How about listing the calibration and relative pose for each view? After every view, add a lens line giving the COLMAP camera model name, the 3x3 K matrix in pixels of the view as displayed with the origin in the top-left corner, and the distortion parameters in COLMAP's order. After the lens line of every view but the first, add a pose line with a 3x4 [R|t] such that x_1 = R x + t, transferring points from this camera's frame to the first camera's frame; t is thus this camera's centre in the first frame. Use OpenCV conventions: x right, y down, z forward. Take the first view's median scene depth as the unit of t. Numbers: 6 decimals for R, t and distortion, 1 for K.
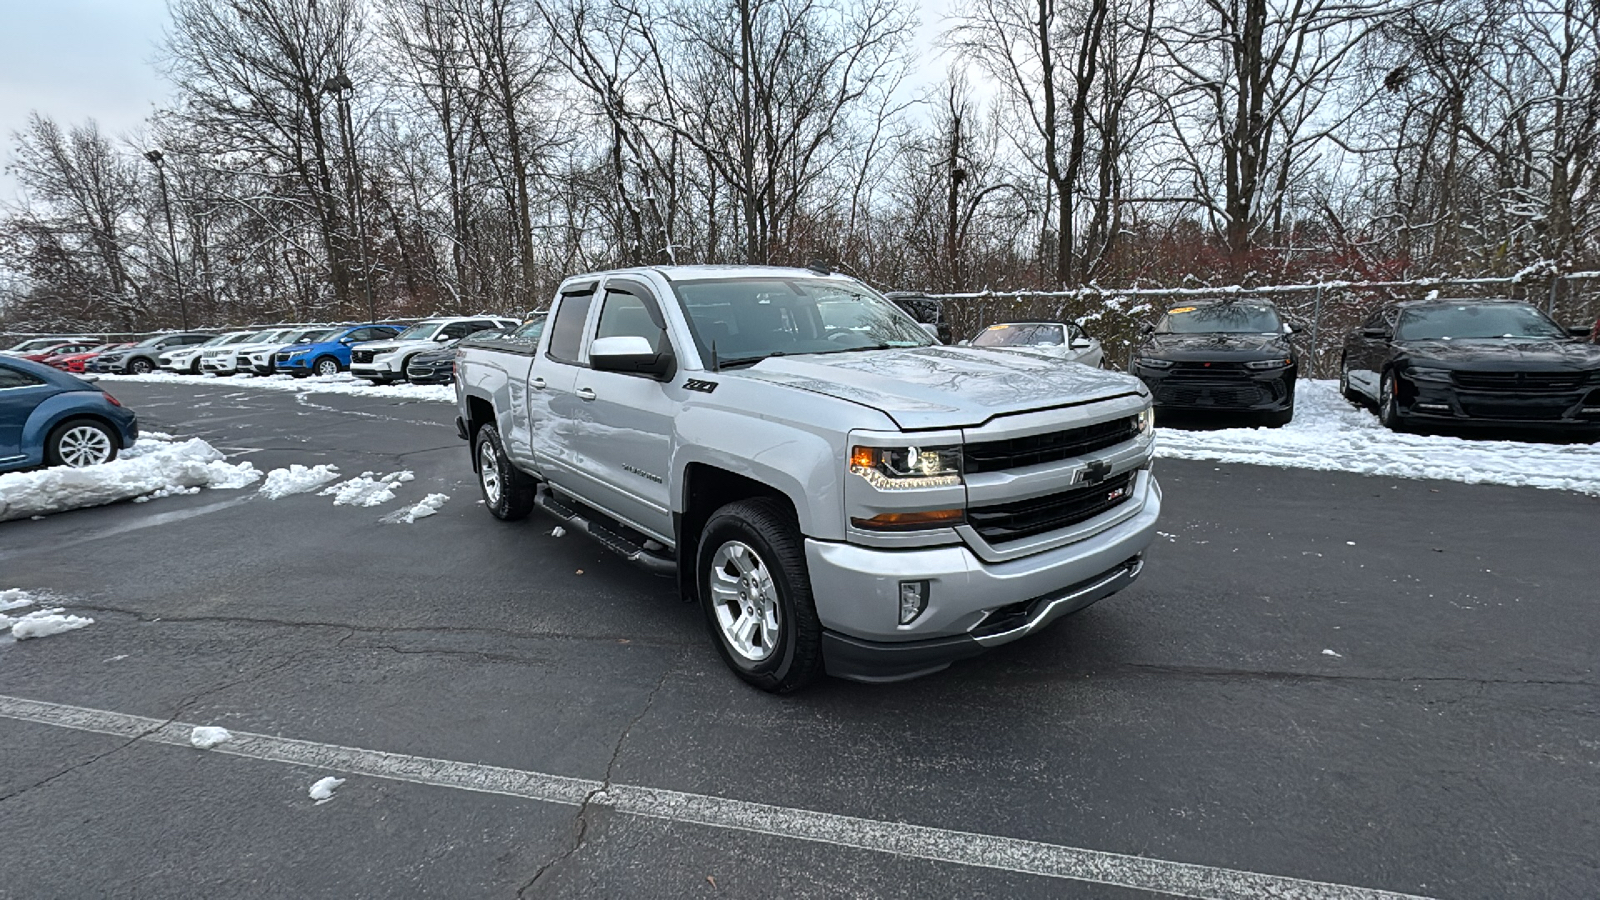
lens RADIAL K [[725.8, 0, 787.2], [0, 725.8, 464.4], [0, 0, 1]] dist [-0.000865, -0.000086]
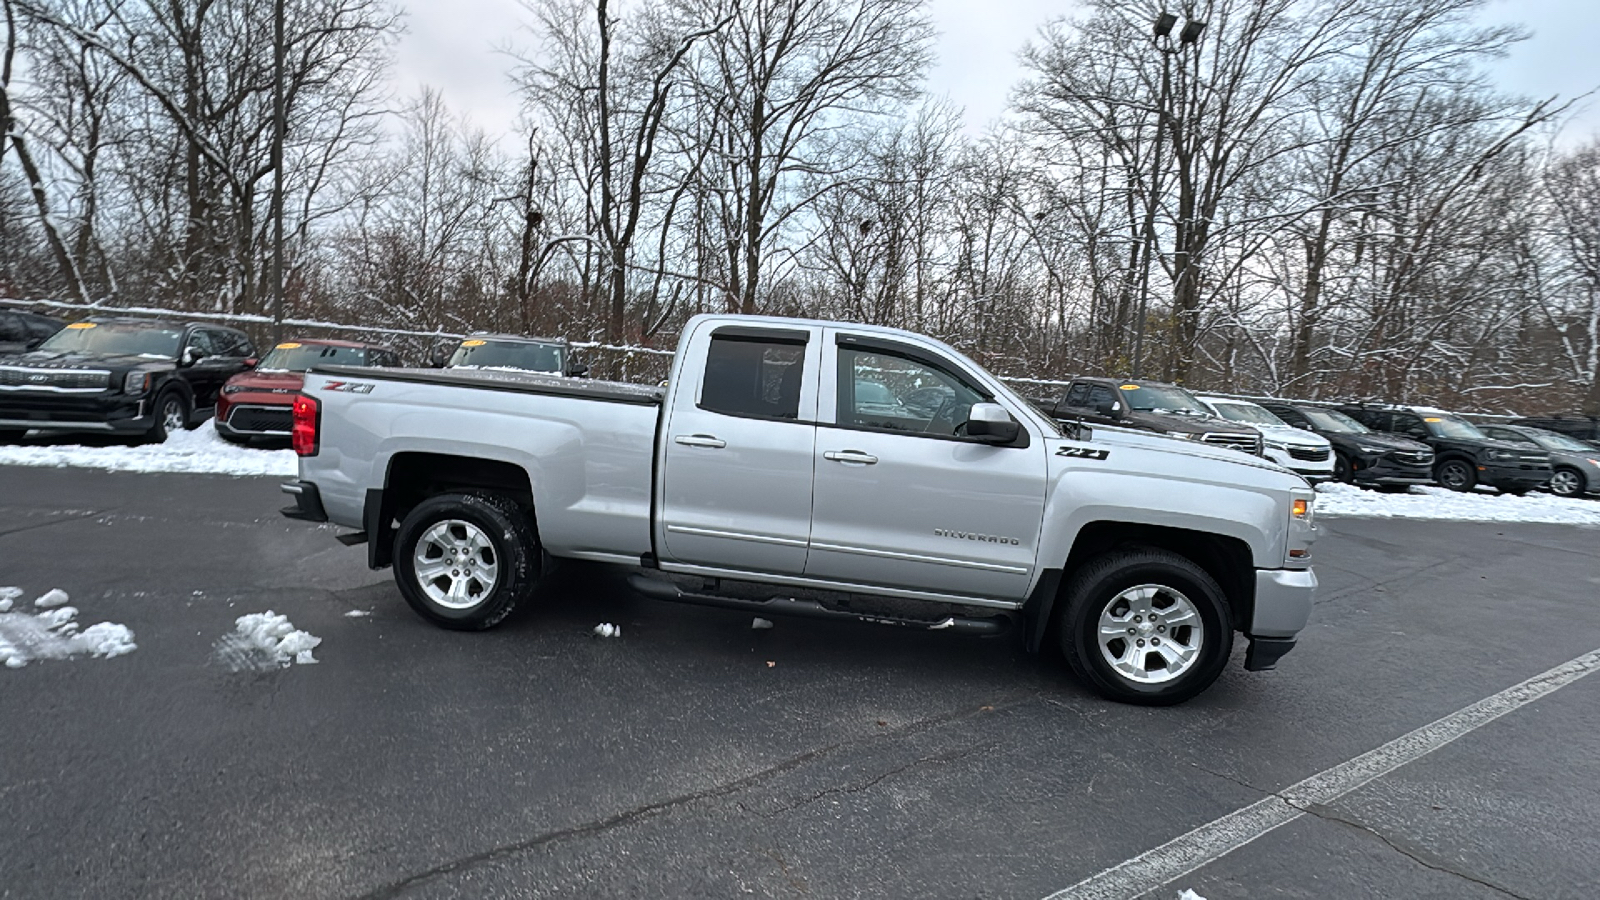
lens RADIAL K [[725.8, 0, 802.4], [0, 725.8, 451.8], [0, 0, 1]] dist [-0.000865, -0.000086]
pose [[0.706142, 0.001489, 0.708069, -1.279500], [0.054587, 0.996907, -0.056536, -0.074011], [-0.705963, 0.078574, 0.703876, 0.520775]]
